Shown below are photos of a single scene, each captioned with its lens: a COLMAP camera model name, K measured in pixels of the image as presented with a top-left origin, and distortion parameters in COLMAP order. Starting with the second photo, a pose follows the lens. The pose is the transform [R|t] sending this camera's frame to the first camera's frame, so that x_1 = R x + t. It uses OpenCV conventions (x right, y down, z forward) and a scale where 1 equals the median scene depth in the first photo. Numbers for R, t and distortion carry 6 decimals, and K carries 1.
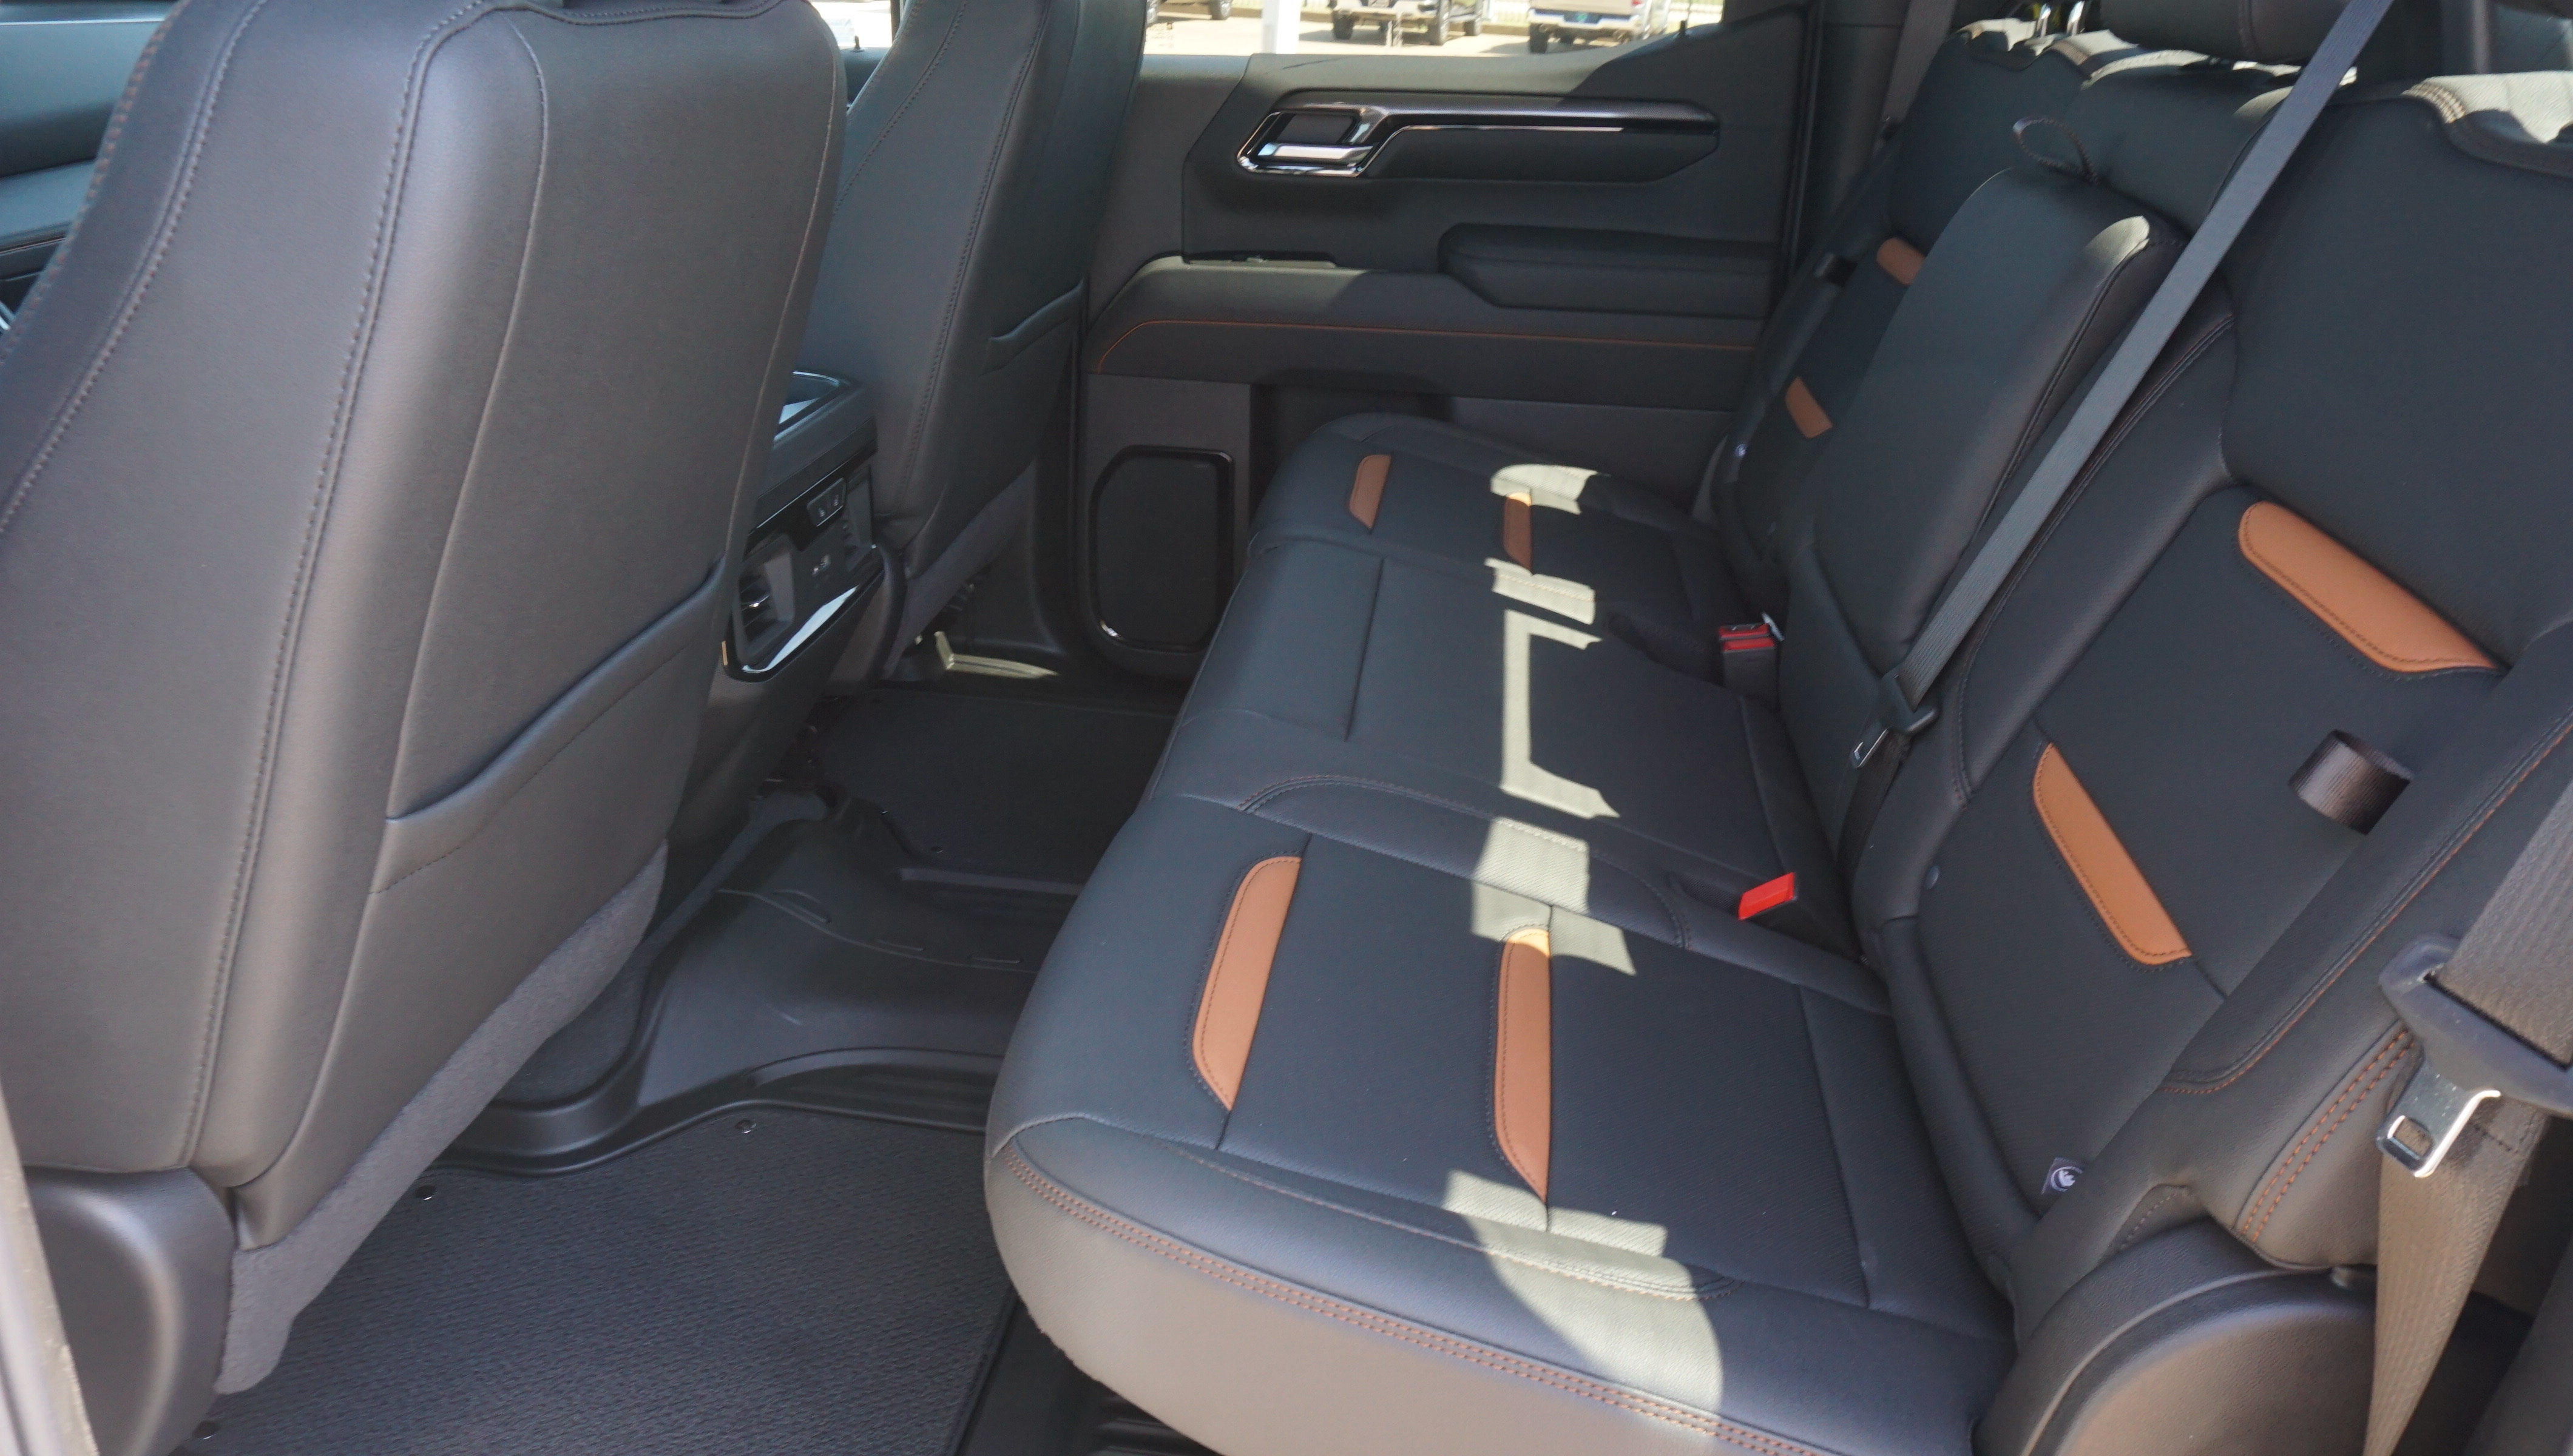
lens RADIAL K [[1720.2, 0, 1286.5], [0, 1720.2, 728.0], [0, 0, 1]] dist [-0.053609, 0.045883]
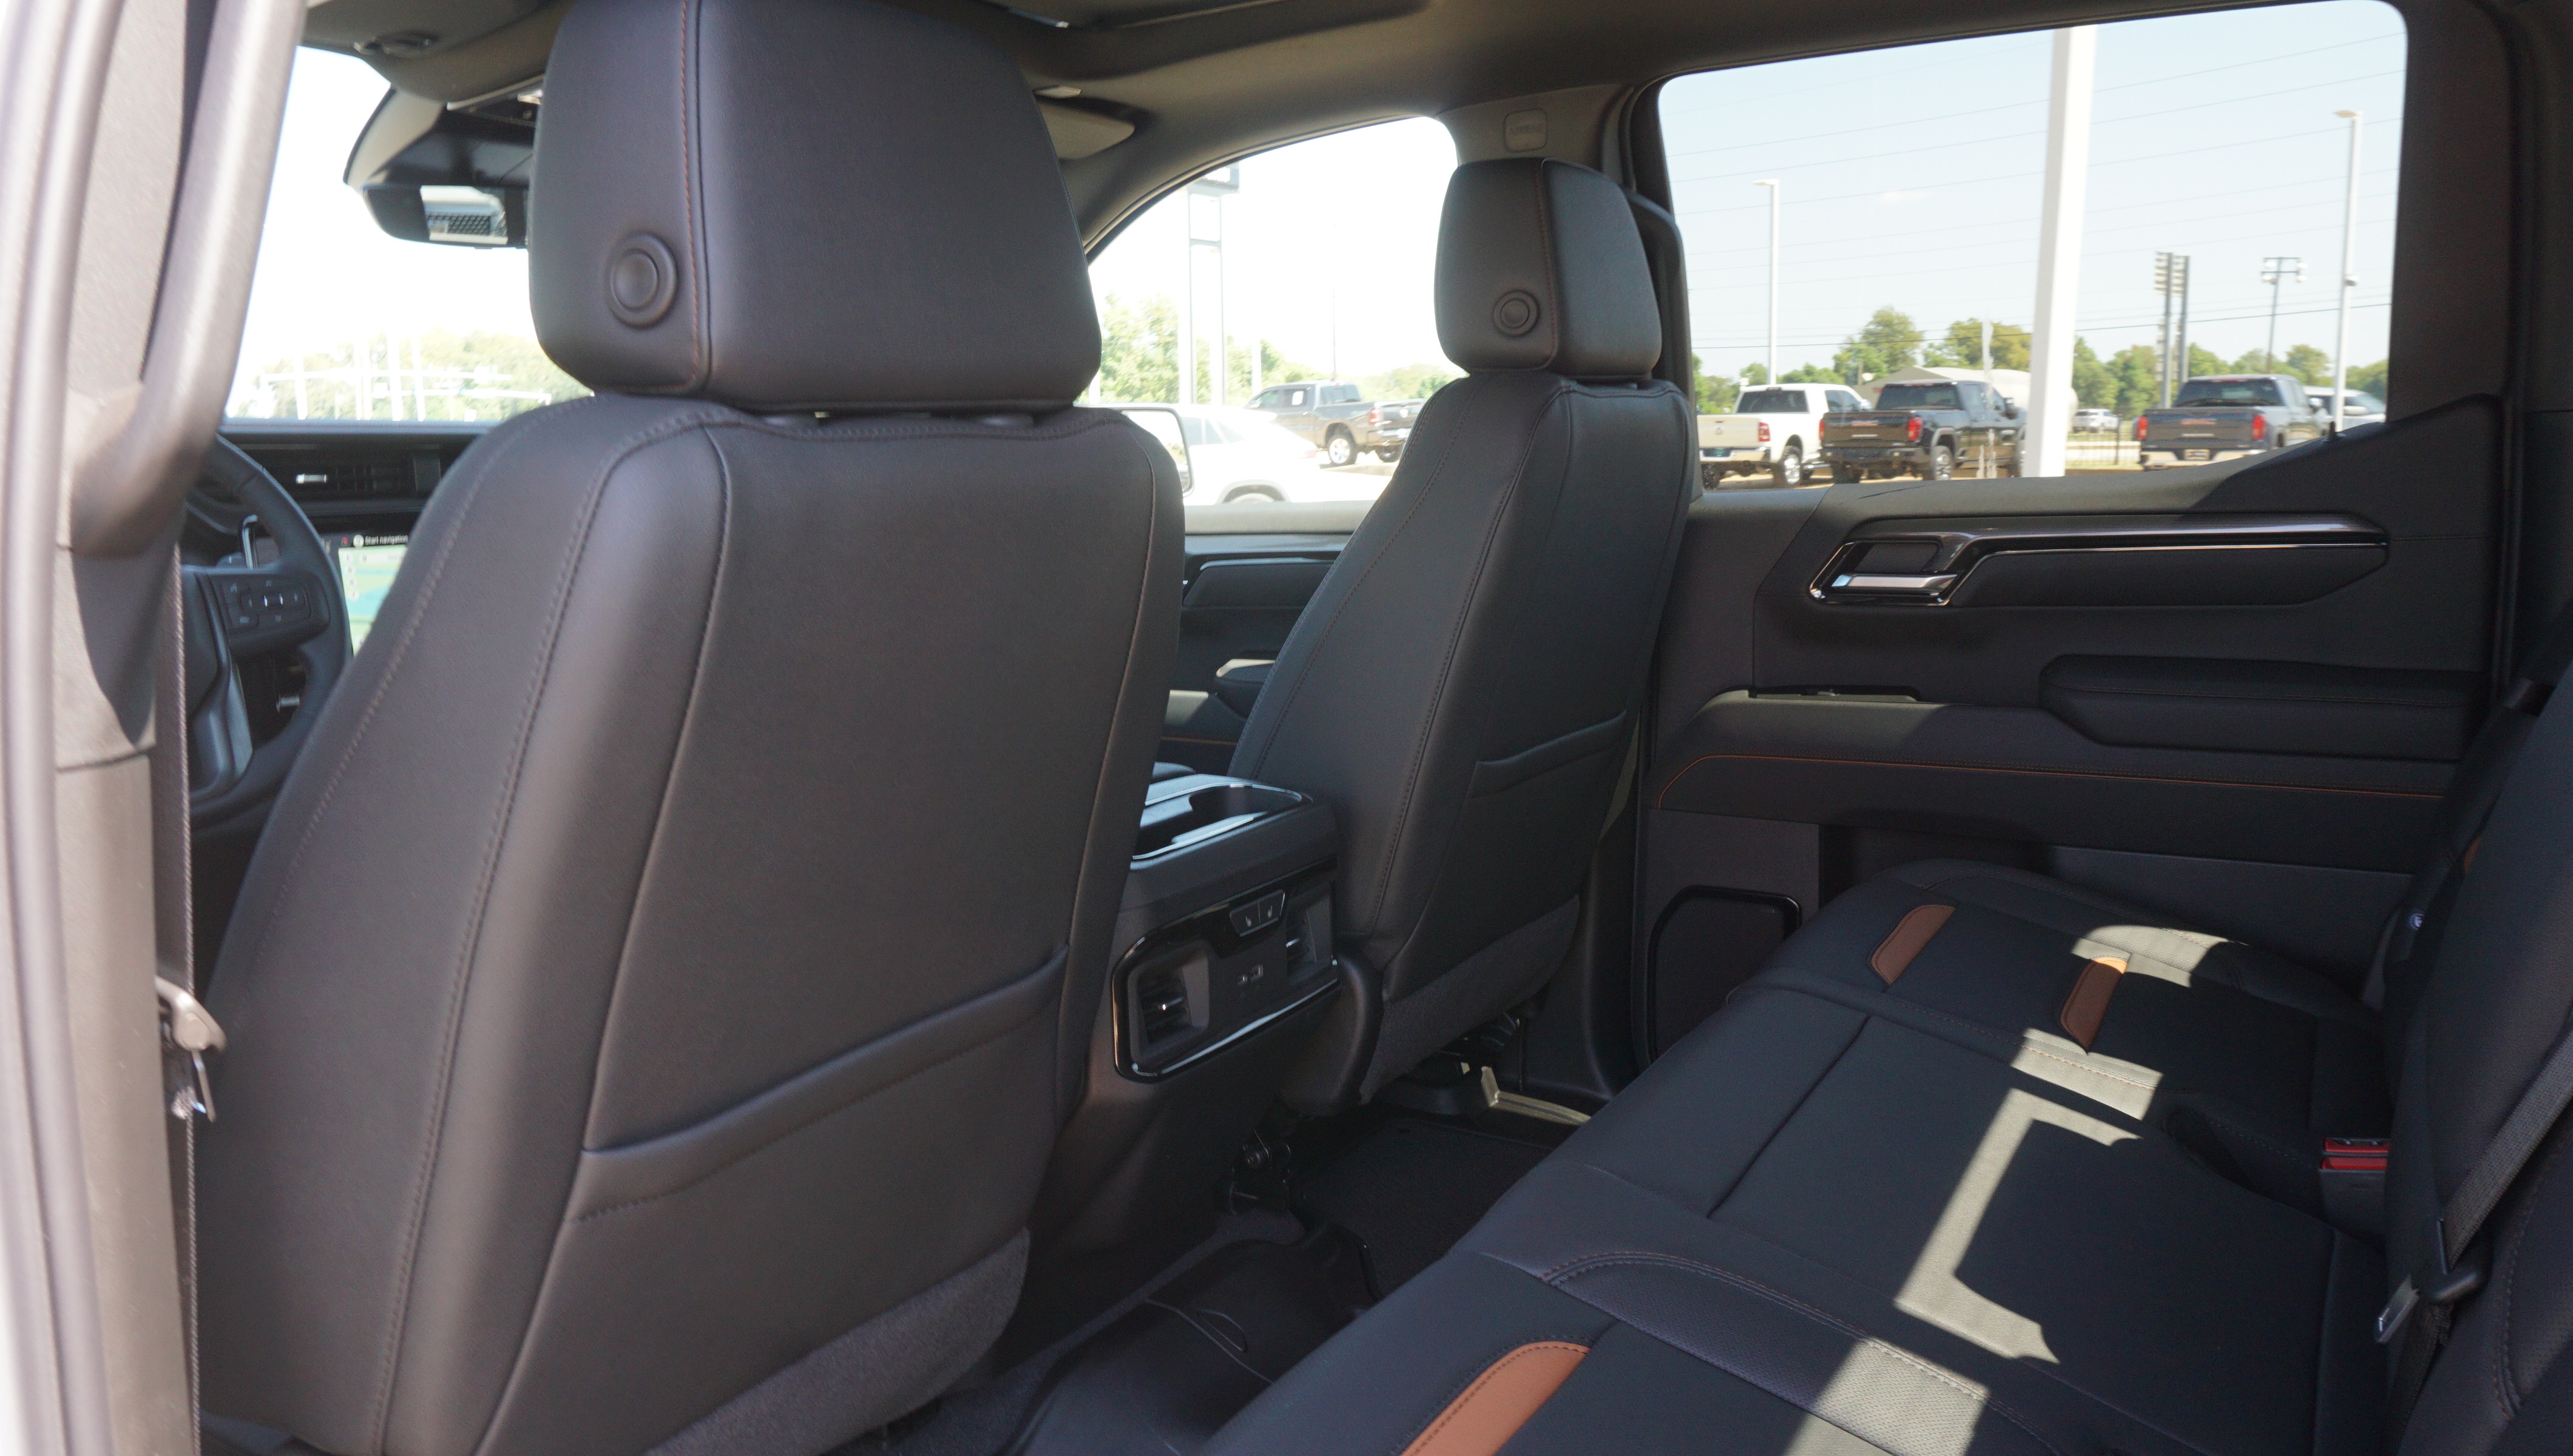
lens RADIAL K [[1720.2, 0, 1286.5], [0, 1720.2, 728.0], [0, 0, 1]] dist [-0.053609, 0.045883]
pose [[0.902836, 0.009433, -0.429882, 0.147128], [-0.120188, 0.965446, -0.231233, -0.004118], [0.412847, 0.260432, 0.872773, 0.083861]]
